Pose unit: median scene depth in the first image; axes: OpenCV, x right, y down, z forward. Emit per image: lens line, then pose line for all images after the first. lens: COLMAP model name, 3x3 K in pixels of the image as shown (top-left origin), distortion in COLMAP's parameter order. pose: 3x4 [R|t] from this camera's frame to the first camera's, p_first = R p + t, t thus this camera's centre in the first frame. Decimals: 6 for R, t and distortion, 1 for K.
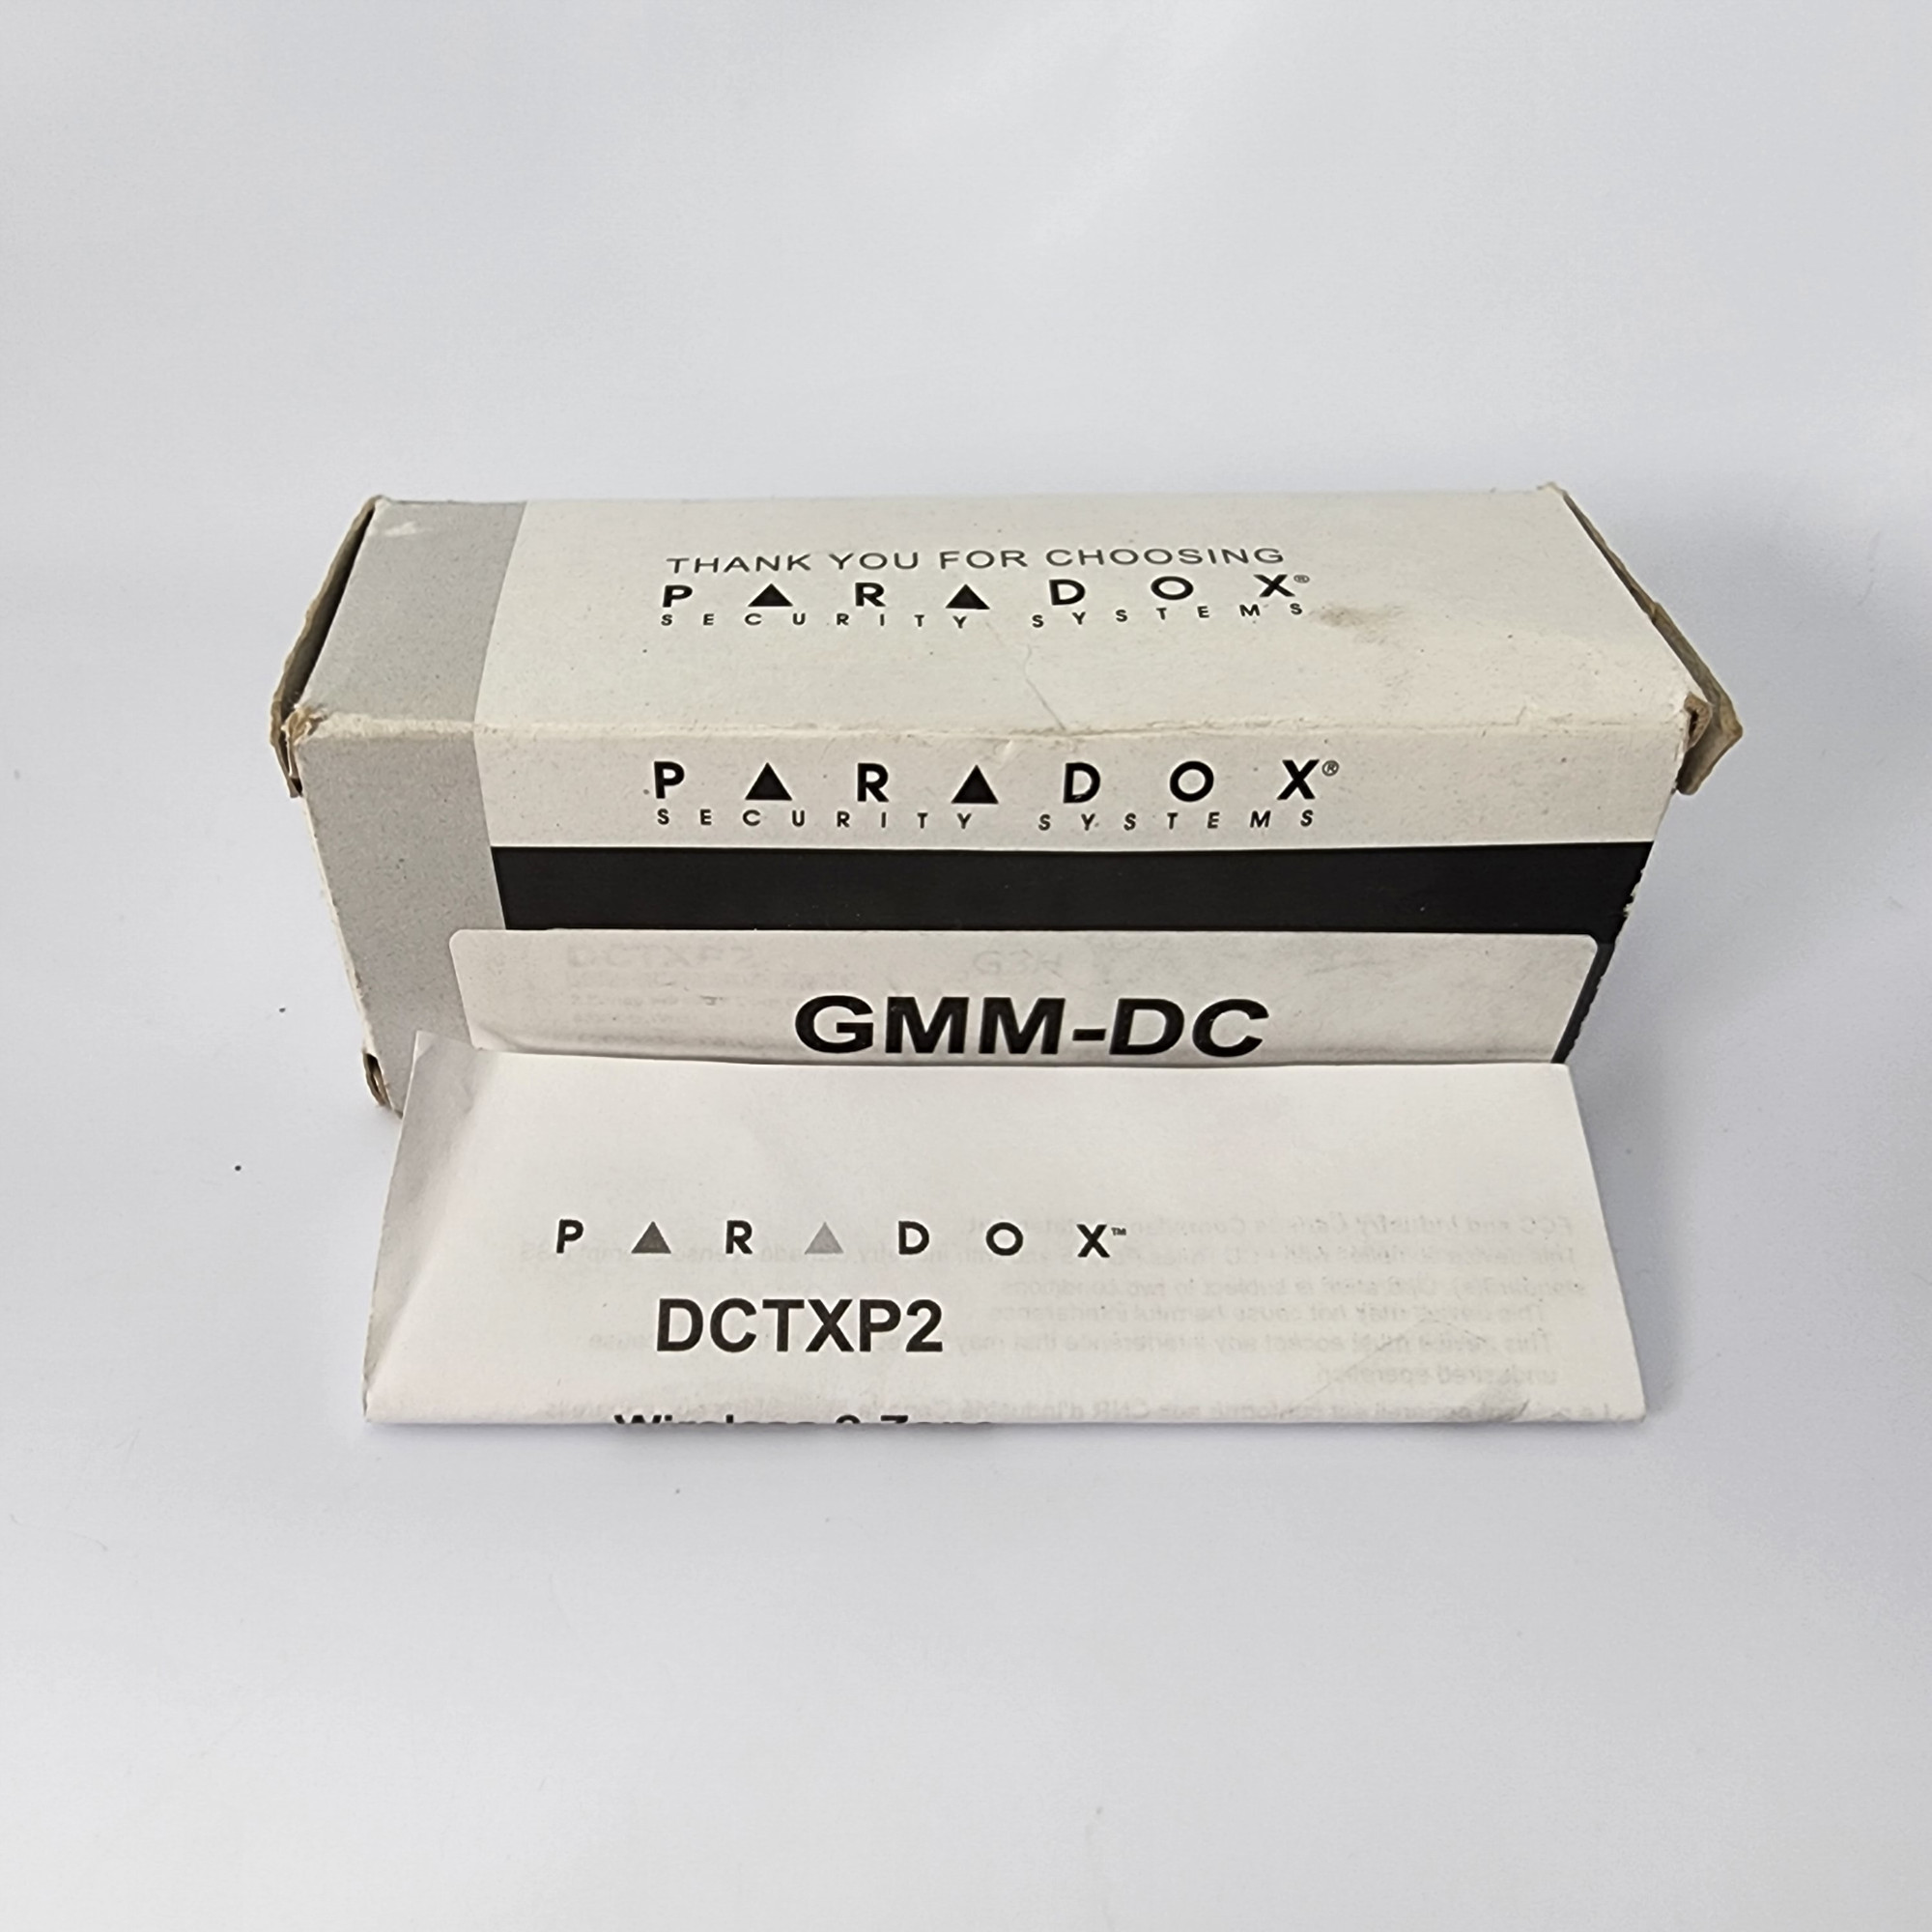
lens RADIAL K [[1978.8, 0, 969.0], [0, 1978.8, 968.5], [0, 0, 1]] dist [-0.016555, 0.000000]
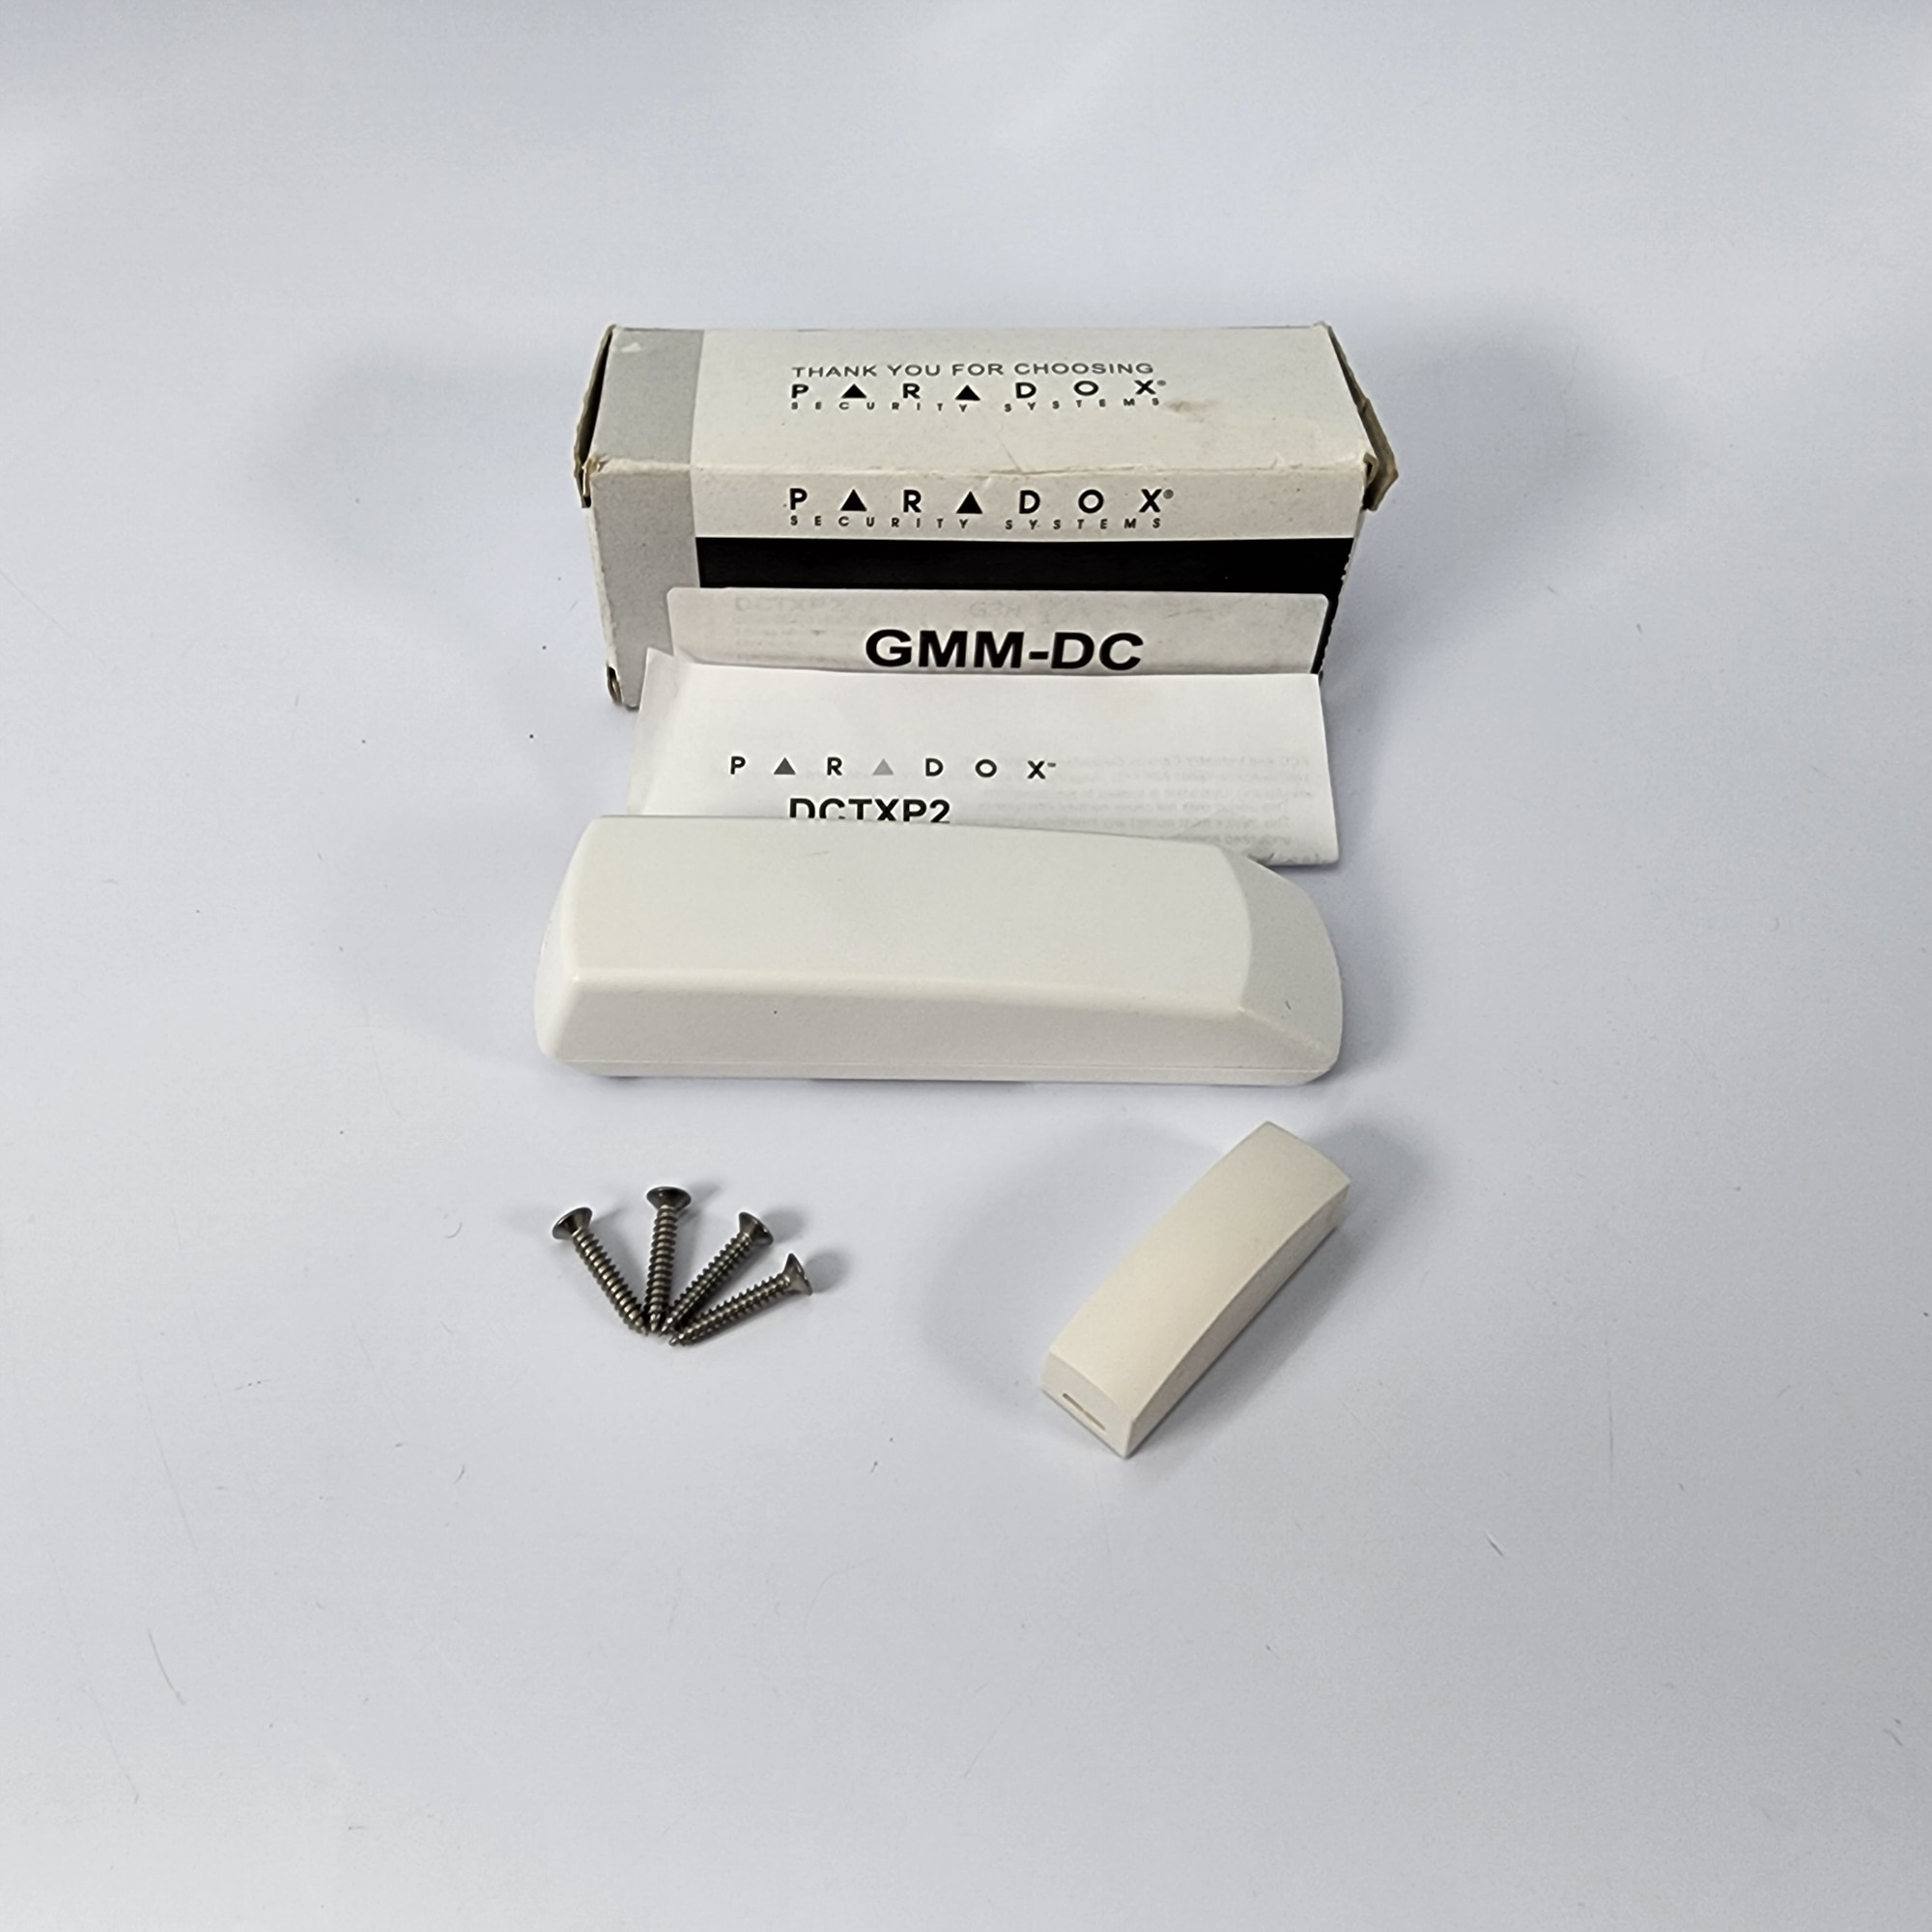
lens RADIAL K [[1978.8, 0, 963.1], [0, 1978.8, 964.3], [0, 0, 1]] dist [-0.016555, 0.000000]
pose [[0.999766, 0.011038, -0.018625, 0.032571], [-0.008757, 0.992923, 0.118434, 0.102881], [0.019800, -0.118243, 0.992787, -0.768355]]
